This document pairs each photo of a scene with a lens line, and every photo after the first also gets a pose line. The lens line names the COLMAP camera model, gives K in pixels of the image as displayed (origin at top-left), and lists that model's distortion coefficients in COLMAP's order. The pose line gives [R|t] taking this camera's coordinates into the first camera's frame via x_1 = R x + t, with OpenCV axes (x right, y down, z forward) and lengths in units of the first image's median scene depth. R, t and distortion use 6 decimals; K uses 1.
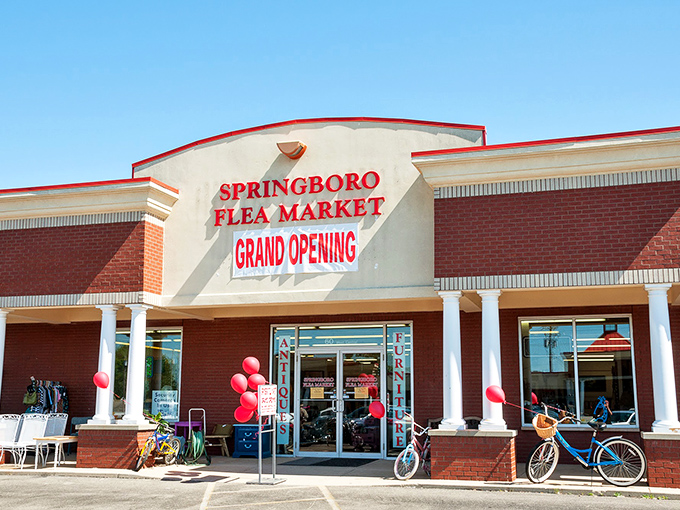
lens RADIAL K [[792.1, 0, 339.8], [0, 792.1, 254.4], [0, 0, 1]] dist [-0.004021, 0.000000]
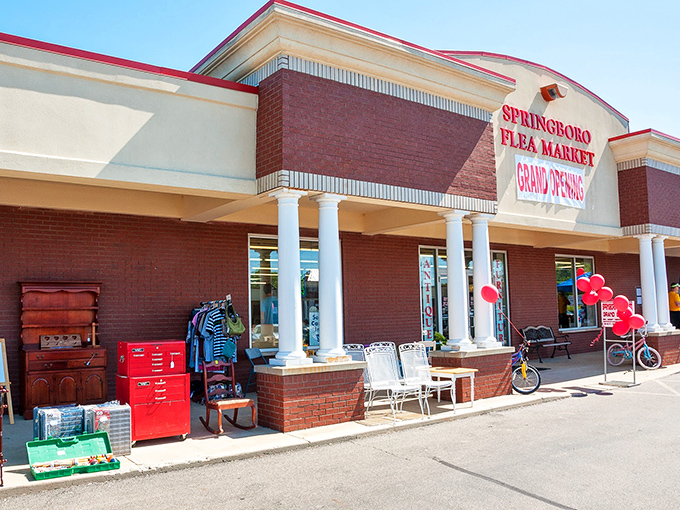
lens RADIAL K [[595.6, 0, 339.8], [0, 595.6, 255.8], [0, 0, 1]] dist [-0.087914, -0.004009]
pose [[0.595391, 0.058409, 0.801310, -0.884760], [-0.119847, 0.992652, 0.016693, 0.117717], [-0.794447, -0.105974, 0.598016, 0.724725]]
